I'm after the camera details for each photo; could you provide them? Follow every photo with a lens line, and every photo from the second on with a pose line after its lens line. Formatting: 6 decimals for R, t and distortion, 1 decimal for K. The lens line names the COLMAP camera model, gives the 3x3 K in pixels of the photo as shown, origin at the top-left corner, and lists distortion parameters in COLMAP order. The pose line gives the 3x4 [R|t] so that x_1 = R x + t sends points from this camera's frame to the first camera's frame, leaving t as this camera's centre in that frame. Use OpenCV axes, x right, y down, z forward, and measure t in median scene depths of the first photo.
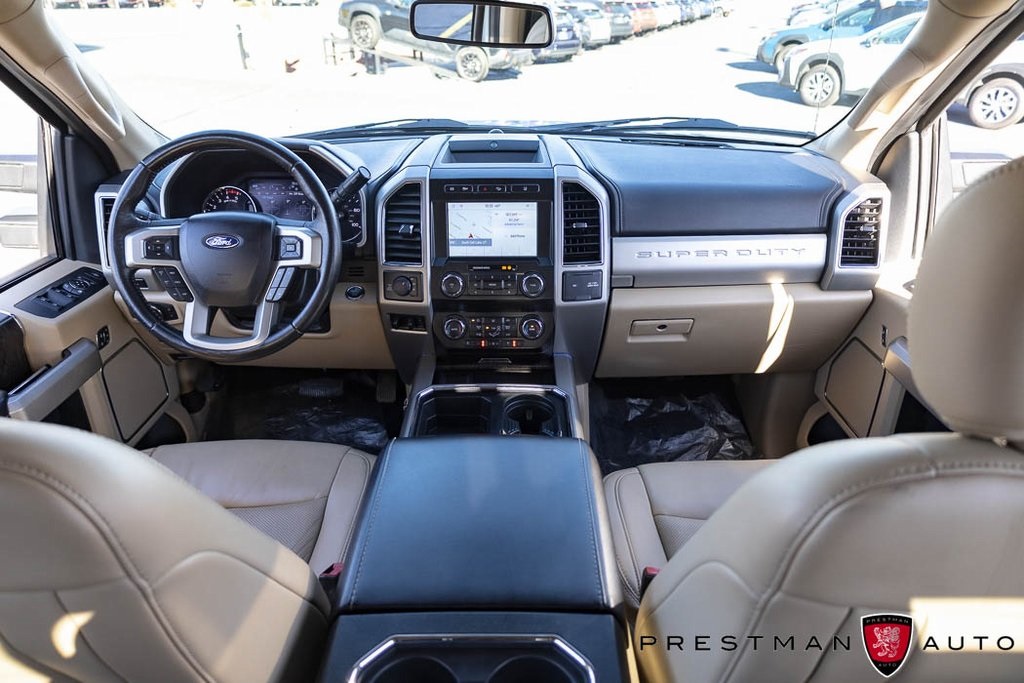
lens RADIAL K [[666.6, 0, 508.9], [0, 666.6, 340.8], [0, 0, 1]] dist [0.001546, 0.022081]
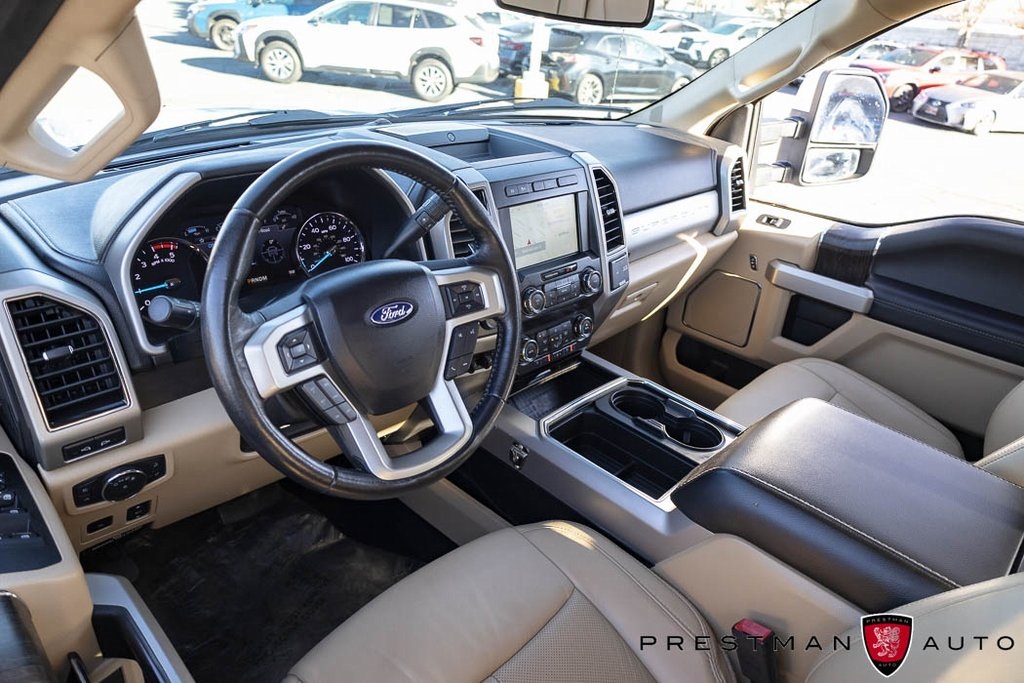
lens RADIAL K [[666.6, 0, 512.1], [0, 666.6, 331.1], [0, 0, 1]] dist [0.001546, 0.022081]
pose [[0.693633, -0.267052, 0.668996, -0.686046], [0.254072, 0.959751, 0.119688, -0.155896], [-0.674033, 0.086954, 0.733566, 0.386816]]
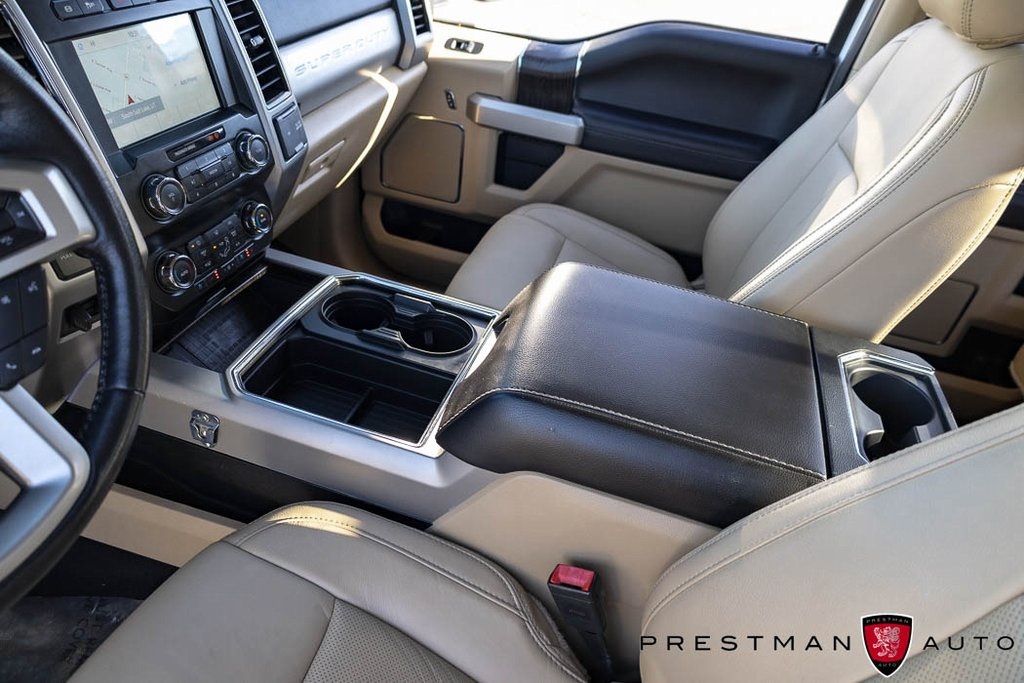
lens RADIAL K [[666.6, 0, 515.9], [0, 666.6, 331.7], [0, 0, 1]] dist [0.001546, 0.022081]
pose [[0.275202, -0.530268, 0.801922, -0.499324], [0.318019, 0.837384, 0.444581, -0.142223], [-0.907264, 0.132677, 0.399085, 0.531678]]
